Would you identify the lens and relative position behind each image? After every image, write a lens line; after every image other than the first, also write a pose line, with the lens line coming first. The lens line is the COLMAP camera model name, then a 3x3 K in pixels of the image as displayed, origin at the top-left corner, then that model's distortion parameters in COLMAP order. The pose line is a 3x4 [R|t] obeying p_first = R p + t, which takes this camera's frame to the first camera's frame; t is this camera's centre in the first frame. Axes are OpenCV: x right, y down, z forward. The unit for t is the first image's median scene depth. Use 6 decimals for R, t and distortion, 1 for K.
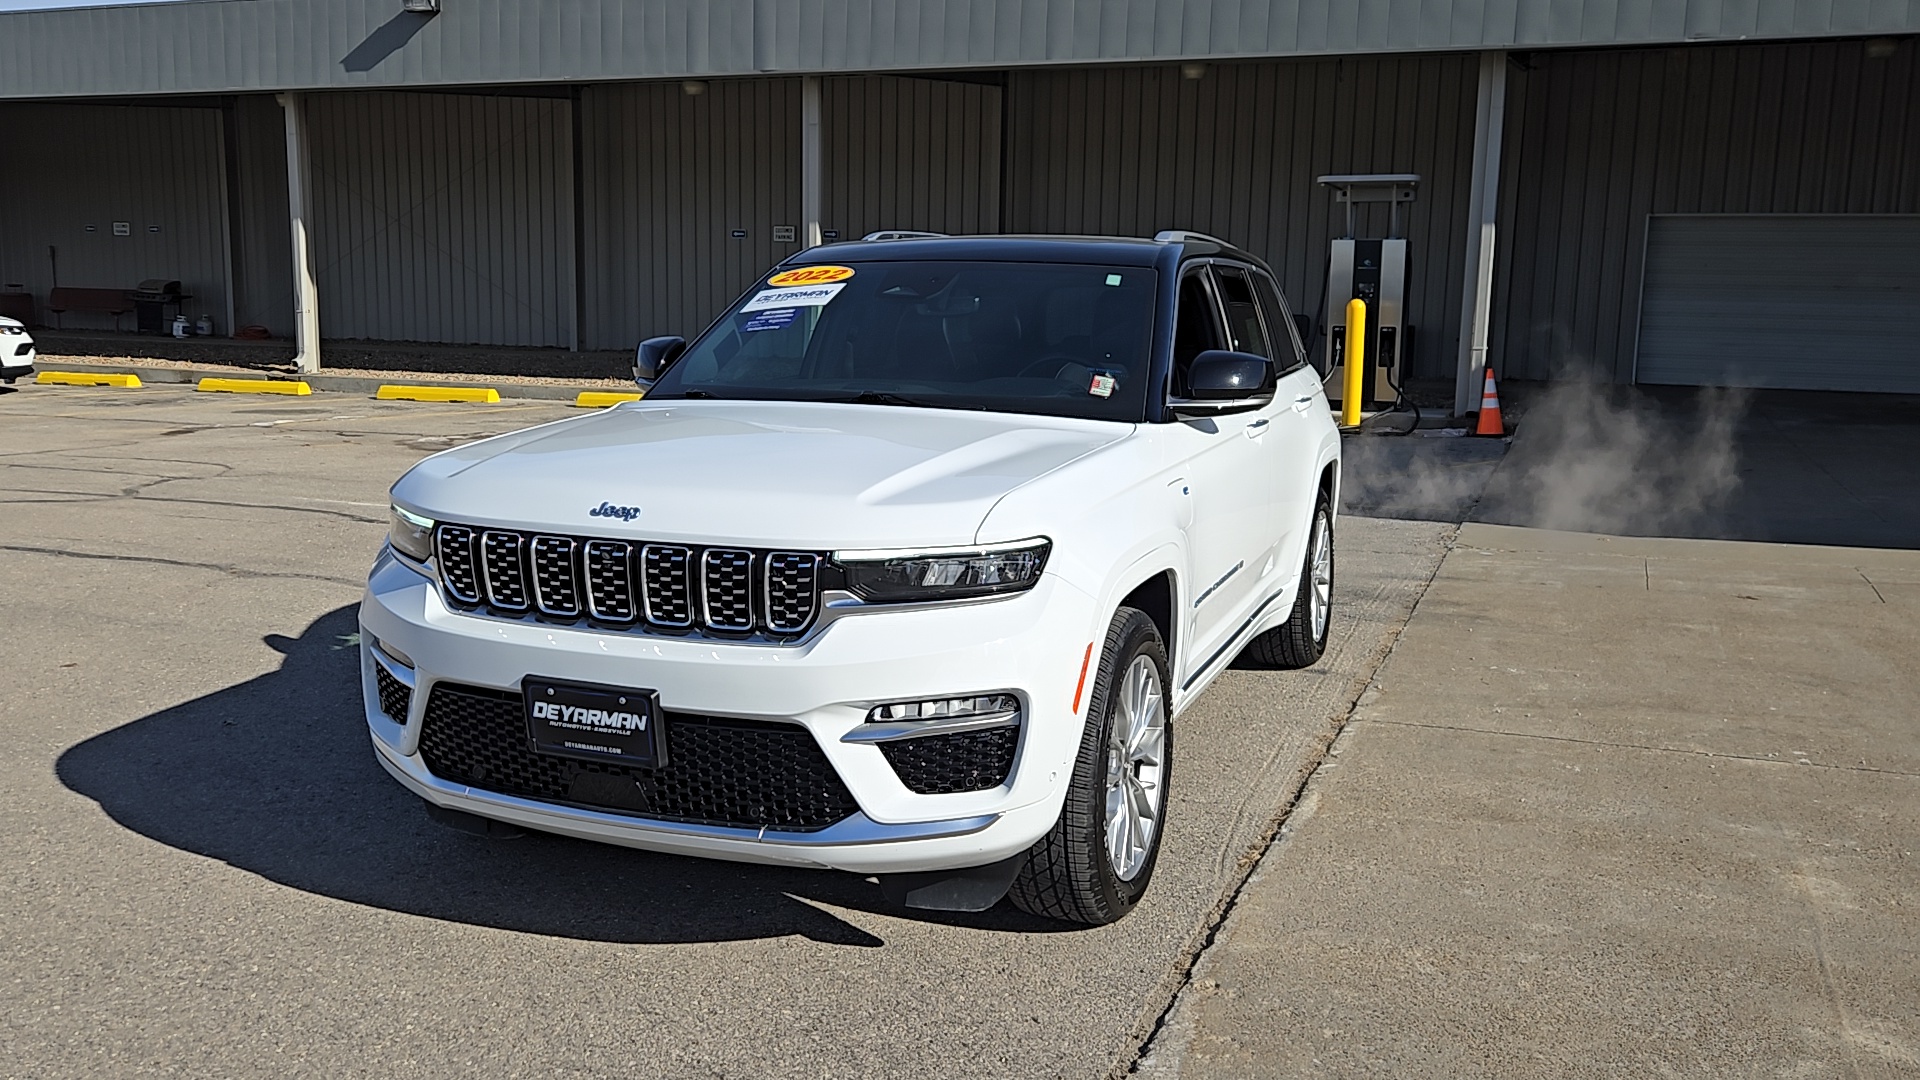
lens RADIAL K [[1585.8, 0, 958.6], [0, 1585.8, 528.0], [0, 0, 1]] dist [0.017620, -0.006329]
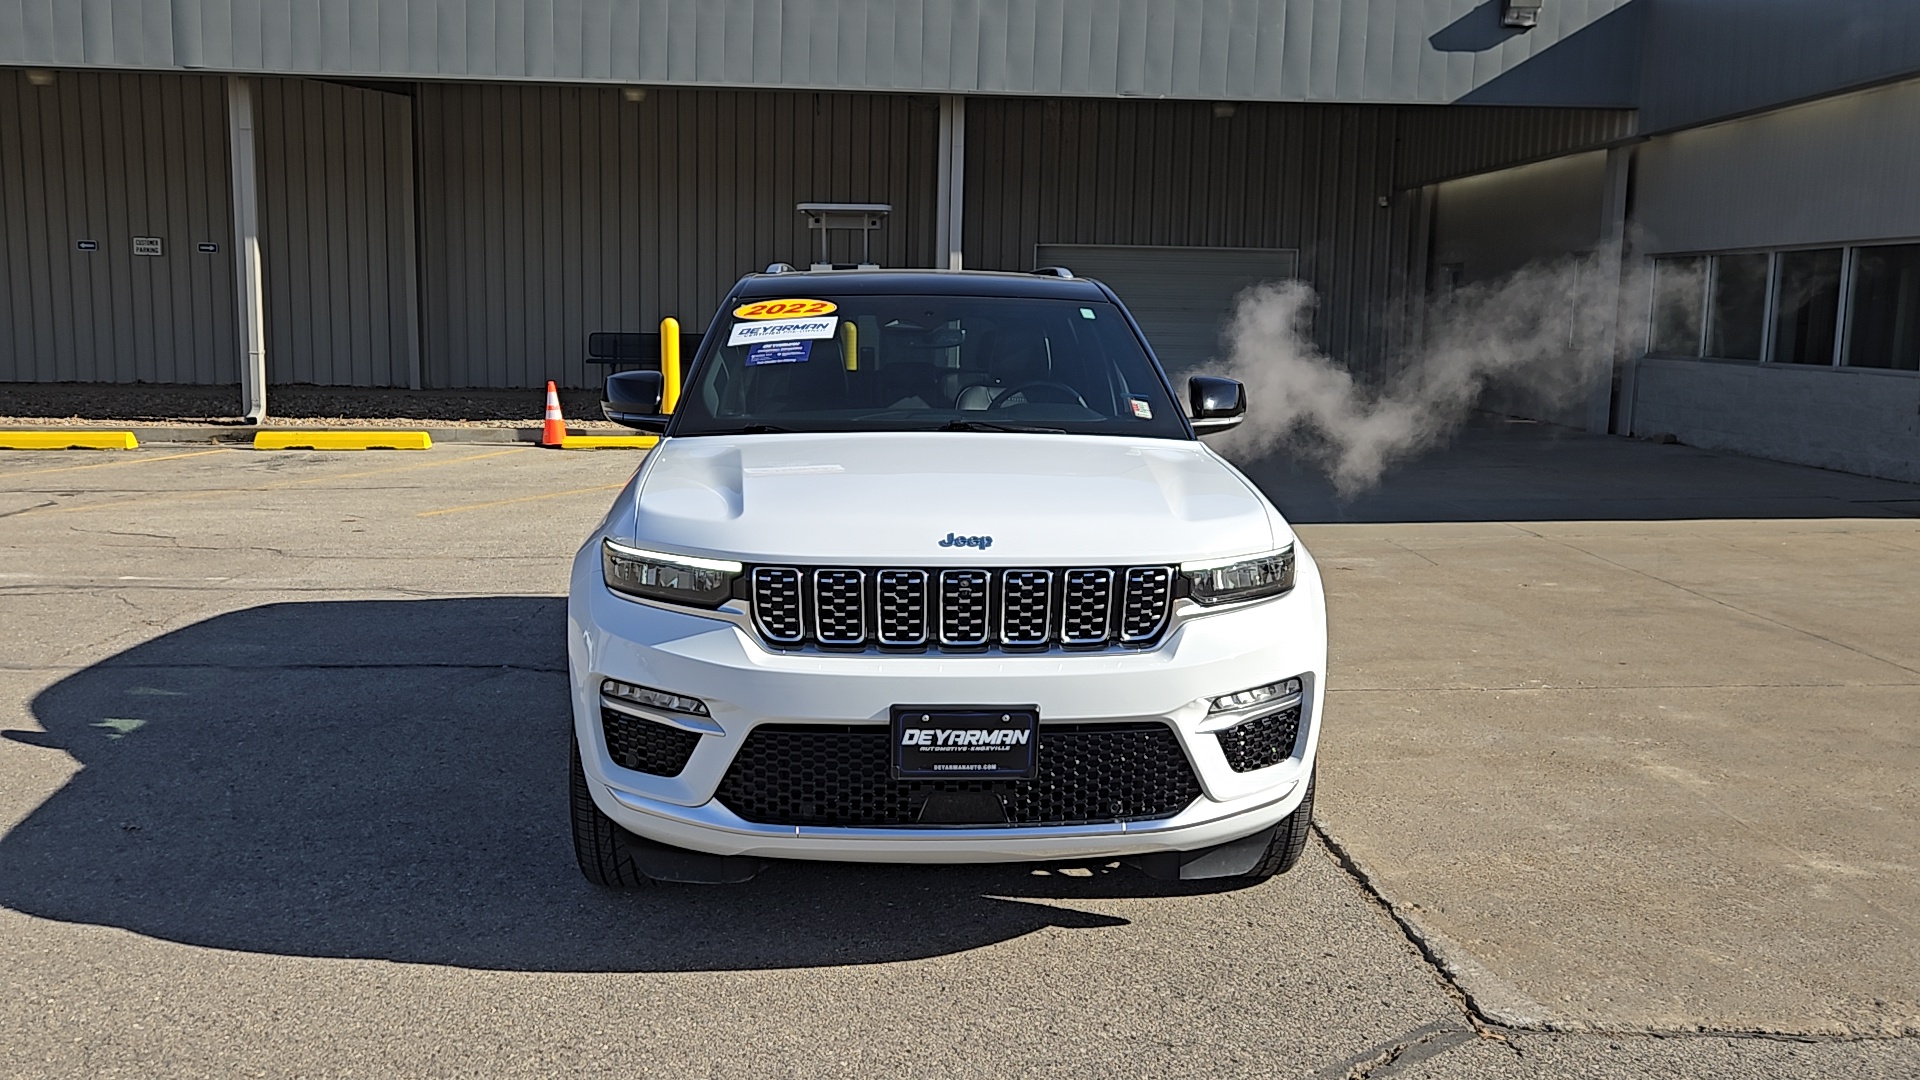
lens RADIAL K [[1585.8, 0, 958.6], [0, 1585.8, 528.0], [0, 0, 1]] dist [0.017620, -0.006329]
pose [[0.907462, -0.057555, 0.416172, -0.630596], [0.061994, 0.998072, 0.002852, -0.021462], [-0.415534, 0.023212, 0.909281, 0.043827]]
